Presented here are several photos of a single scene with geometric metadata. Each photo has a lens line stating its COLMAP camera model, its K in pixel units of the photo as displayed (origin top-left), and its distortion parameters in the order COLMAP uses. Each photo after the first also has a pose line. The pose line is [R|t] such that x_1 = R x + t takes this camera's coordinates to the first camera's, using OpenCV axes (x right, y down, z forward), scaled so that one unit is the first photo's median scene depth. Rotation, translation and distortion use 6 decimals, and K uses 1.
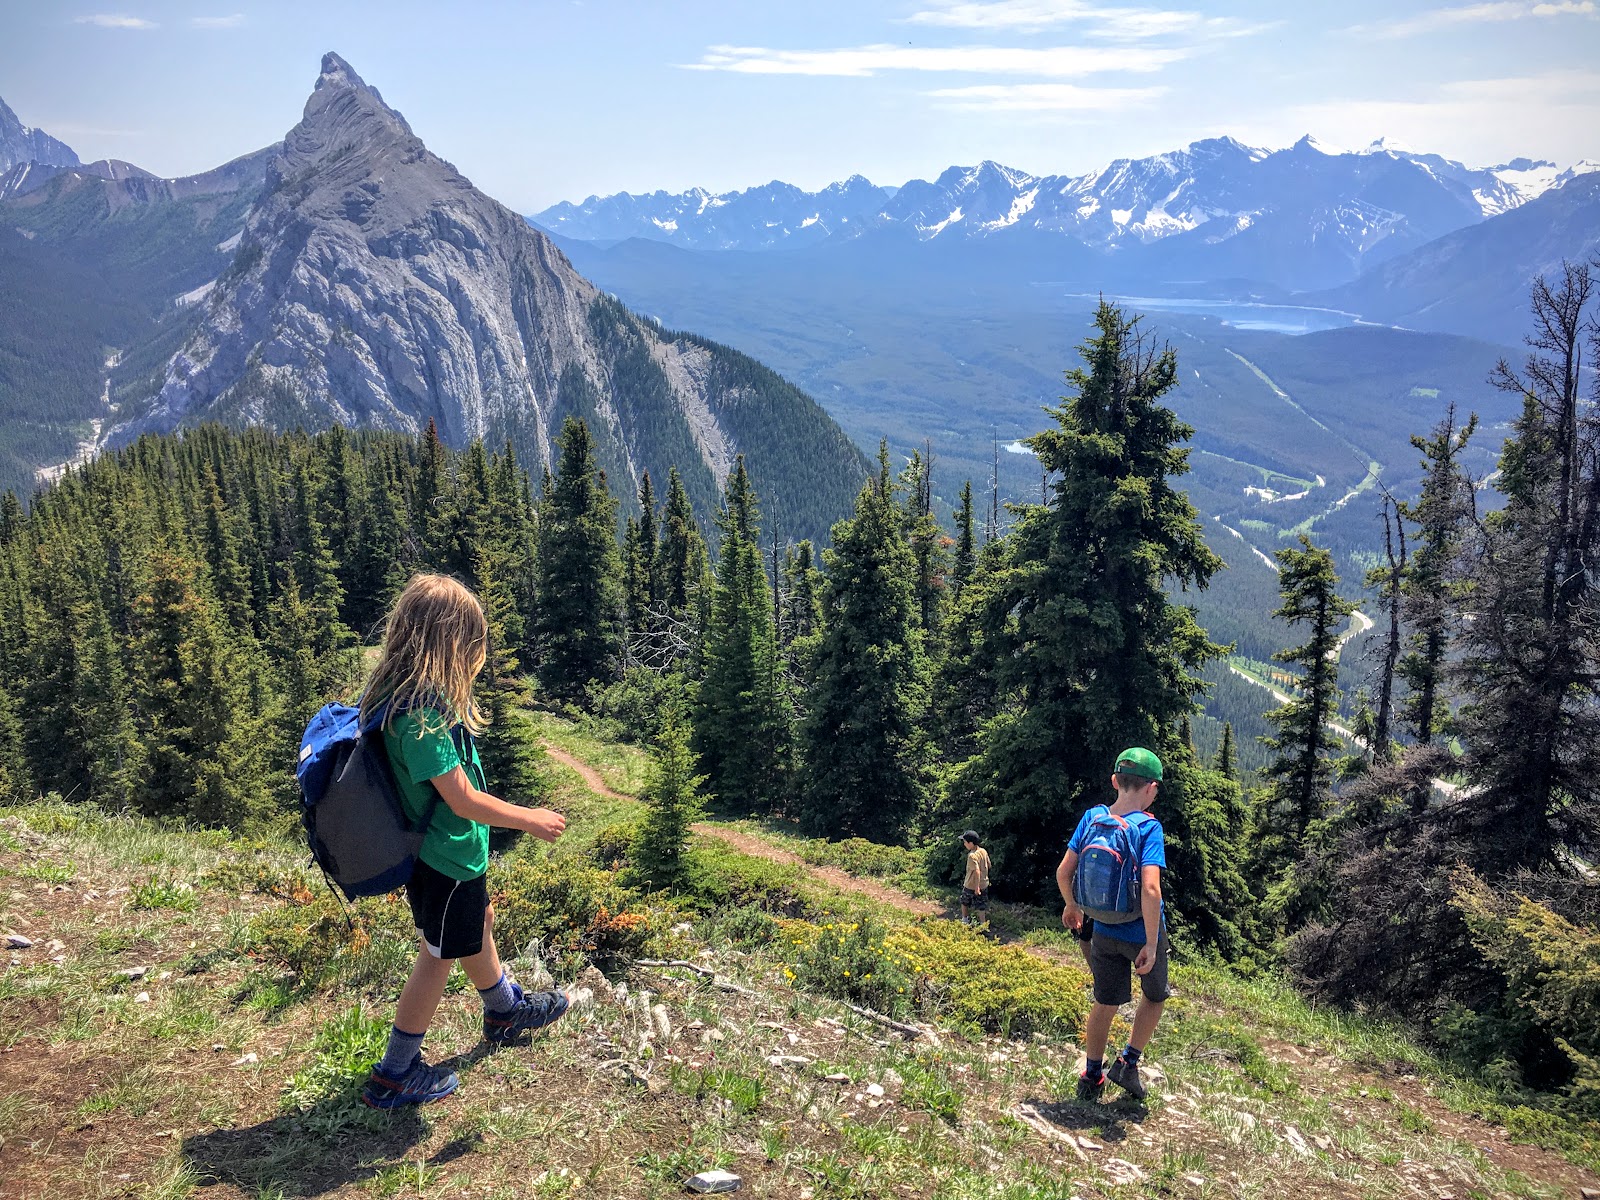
lens RADIAL K [[1259.9, 0, 740.2], [0, 1259.9, 602.0], [0, 0, 1]] dist [0.076026, -0.088329]
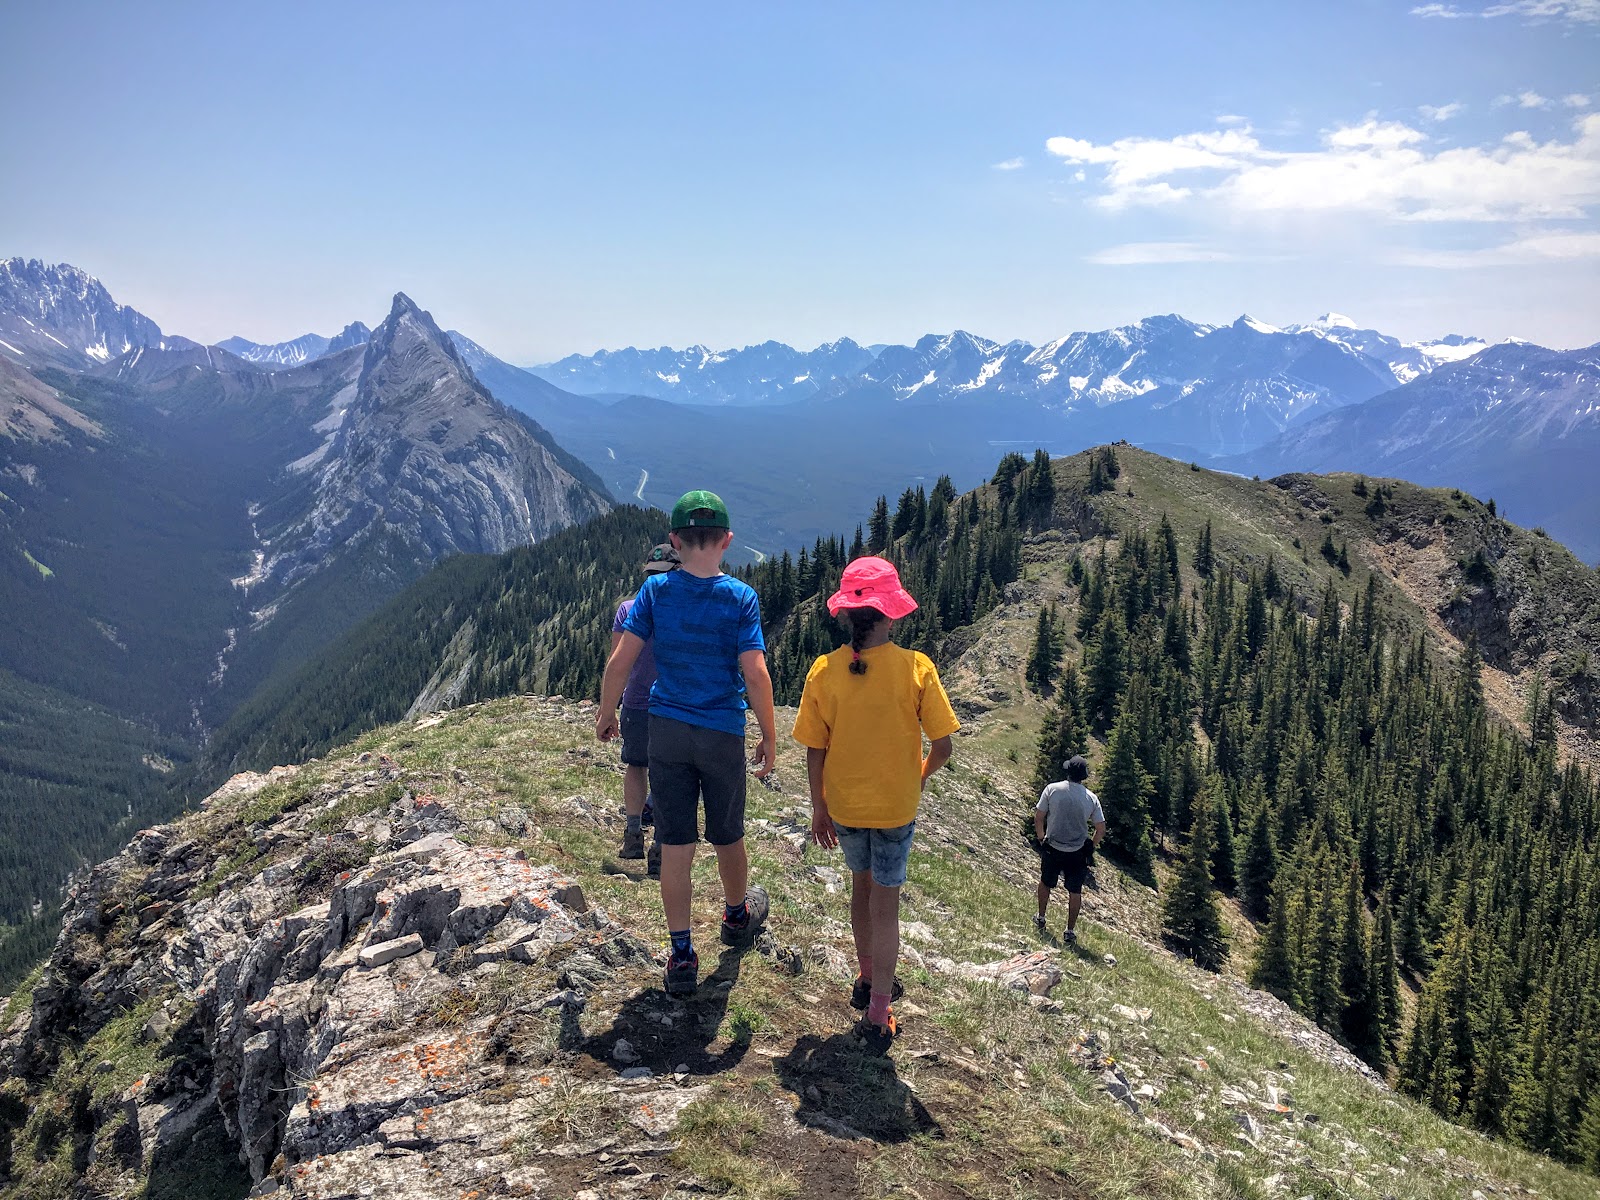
lens RADIAL K [[1304.8, 0, 770.8], [0, 1304.8, 608.0], [0, 0, 1]] dist [0.060639, -0.075024]
pose [[0.999768, 0.016224, 0.014199, 0.060830], [-0.014642, 0.994343, -0.105205, 0.050111], [-0.015825, 0.104973, 0.994349, -0.343802]]
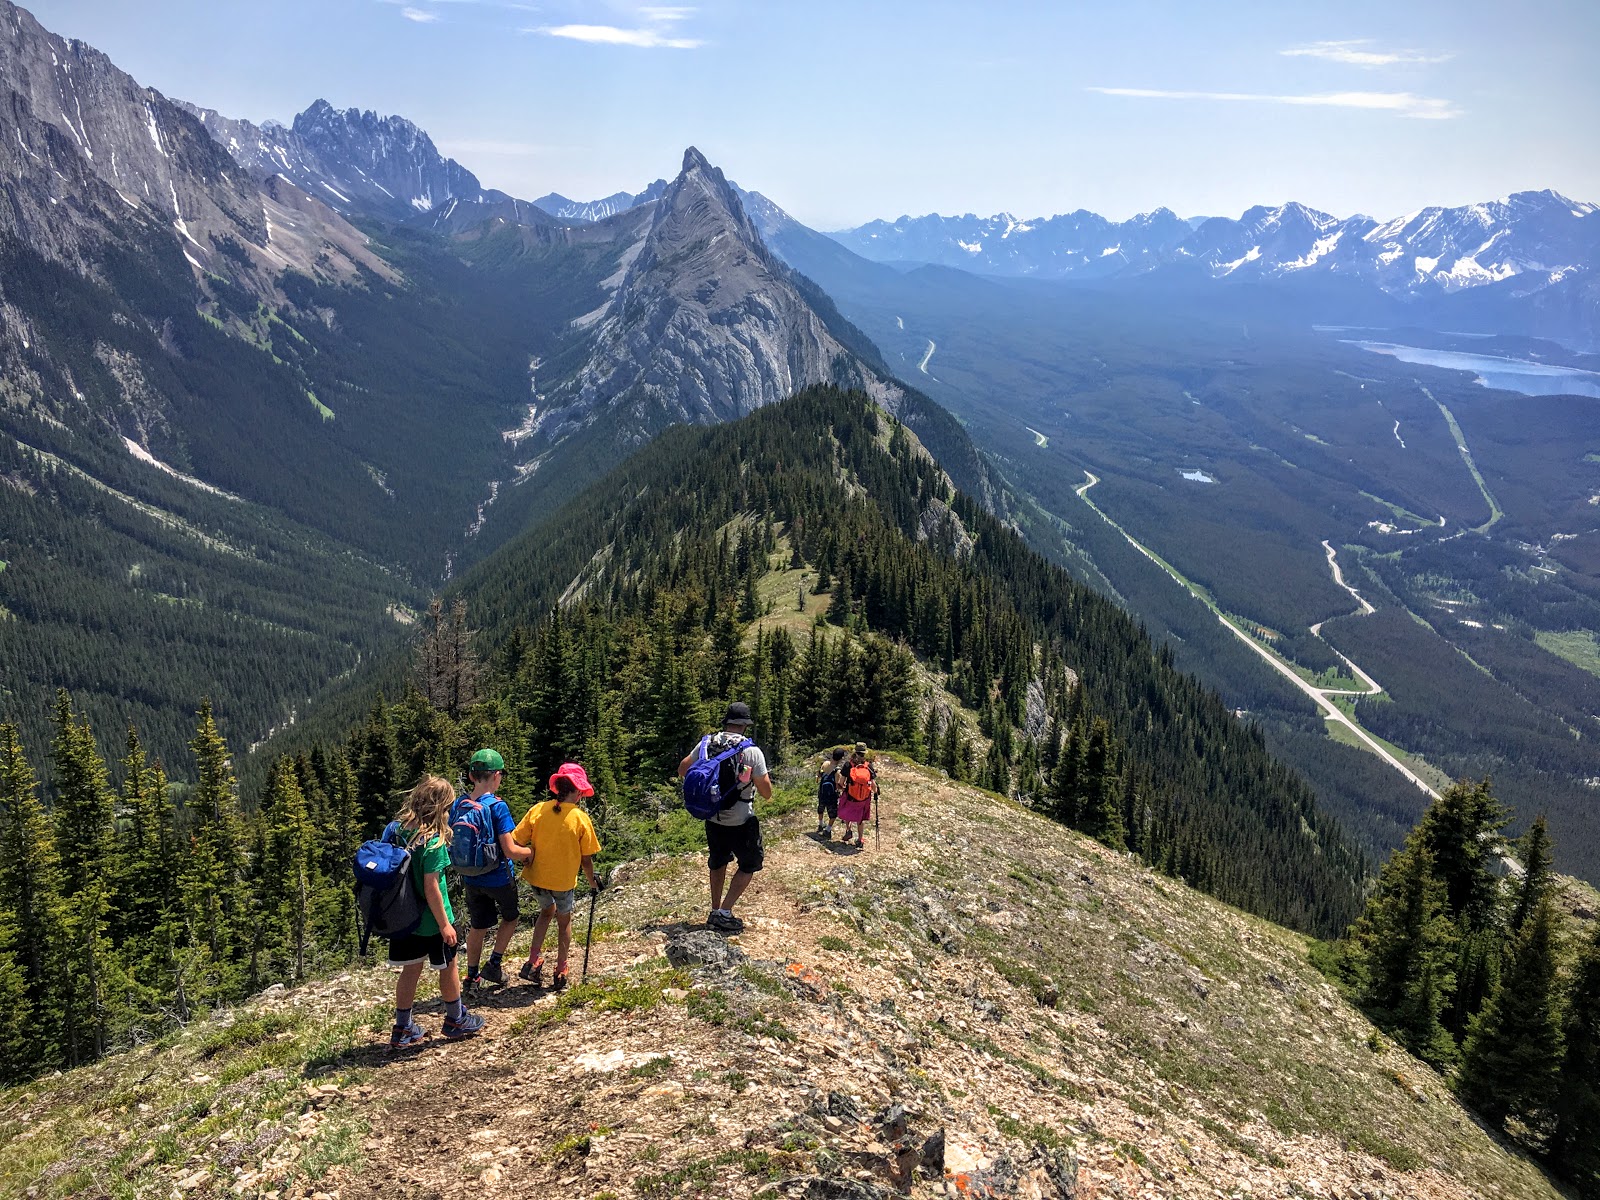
lens RADIAL K [[1286.7, 0, 790.0], [0, 1286.7, 595.7], [0, 0, 1]] dist [0.078200, -0.098047]
pose [[0.978346, 0.100323, -0.181035, 0.072122], [-0.102843, 0.994687, -0.004564, 0.038792], [0.179616, 0.023083, 0.983466, -0.292919]]
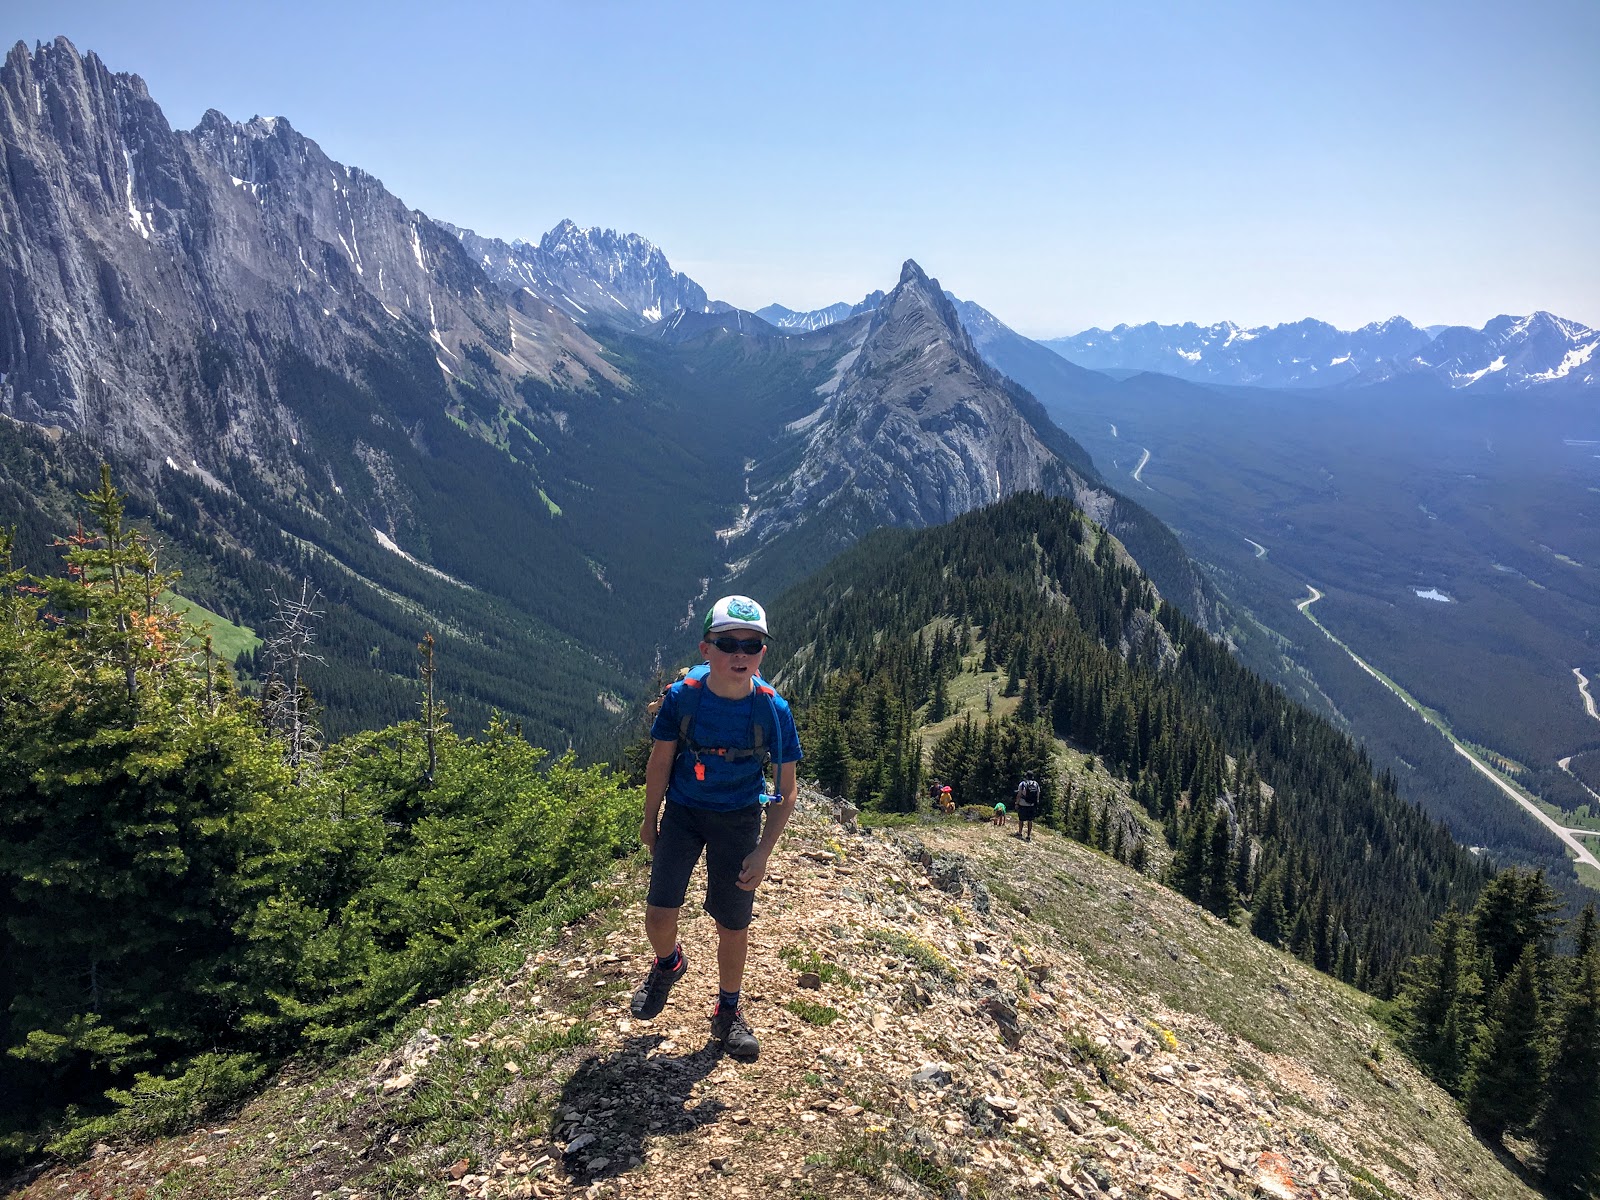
lens RADIAL K [[1288.1, 0, 808.9], [0, 1288.1, 604.7], [0, 0, 1]] dist [0.074224, -0.090769]
pose [[0.938096, 0.118653, -0.325418, 0.073226], [-0.145136, 0.987695, -0.058260, 0.038925], [0.314501, 0.101884, 0.943774, -0.295594]]
